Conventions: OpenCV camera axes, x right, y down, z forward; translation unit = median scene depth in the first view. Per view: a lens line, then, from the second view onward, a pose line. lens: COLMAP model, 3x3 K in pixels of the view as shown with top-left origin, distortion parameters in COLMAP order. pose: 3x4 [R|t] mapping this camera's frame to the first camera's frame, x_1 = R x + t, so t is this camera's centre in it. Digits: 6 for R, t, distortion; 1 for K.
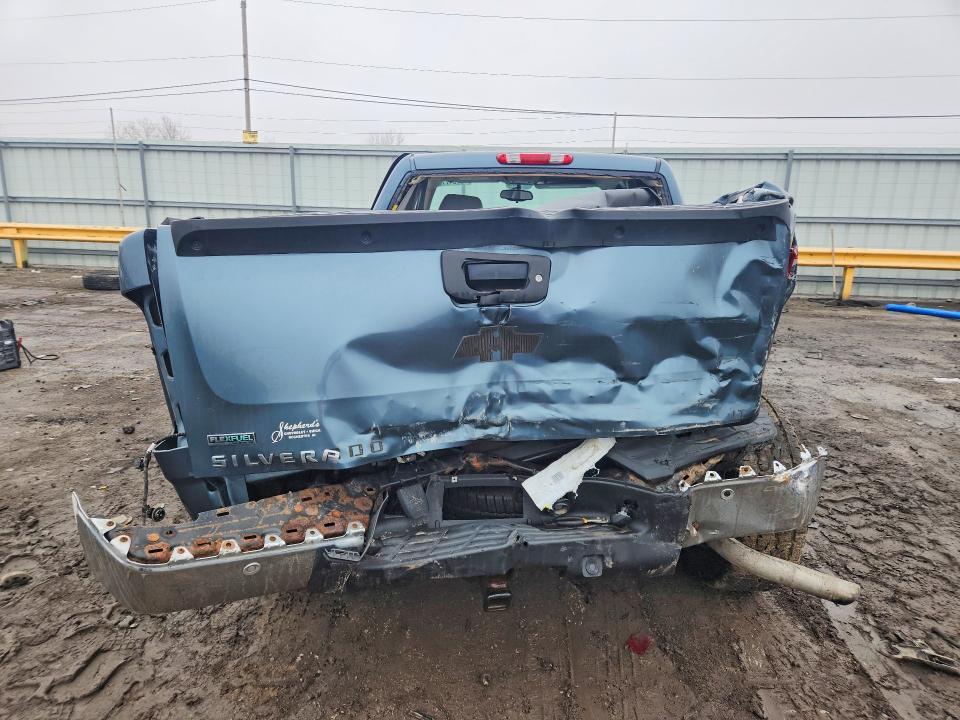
lens RADIAL K [[650.6, 0, 473.9], [0, 650.6, 357.5], [0, 0, 1]] dist [0.010632, 0.001887]
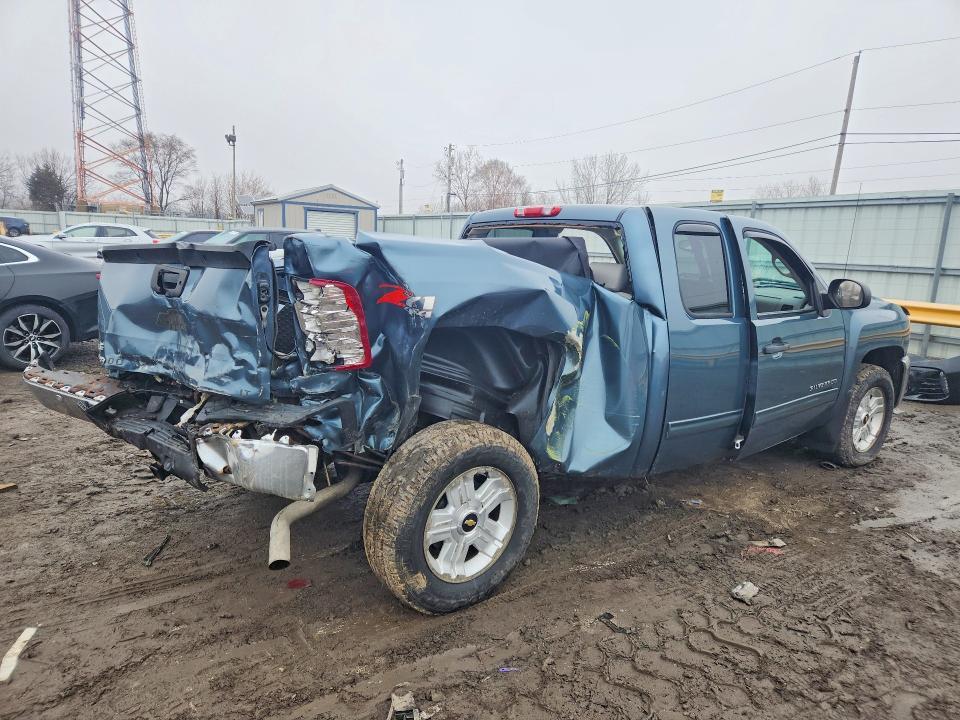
lens RADIAL K [[650.6, 0, 473.9], [0, 650.6, 357.5], [0, 0, 1]] dist [0.010632, 0.001887]
pose [[0.638016, 0.145658, -0.756121, 1.813349], [-0.208250, 0.977994, 0.012678, -0.109012], [0.741328, 0.149373, 0.654309, 0.468786]]
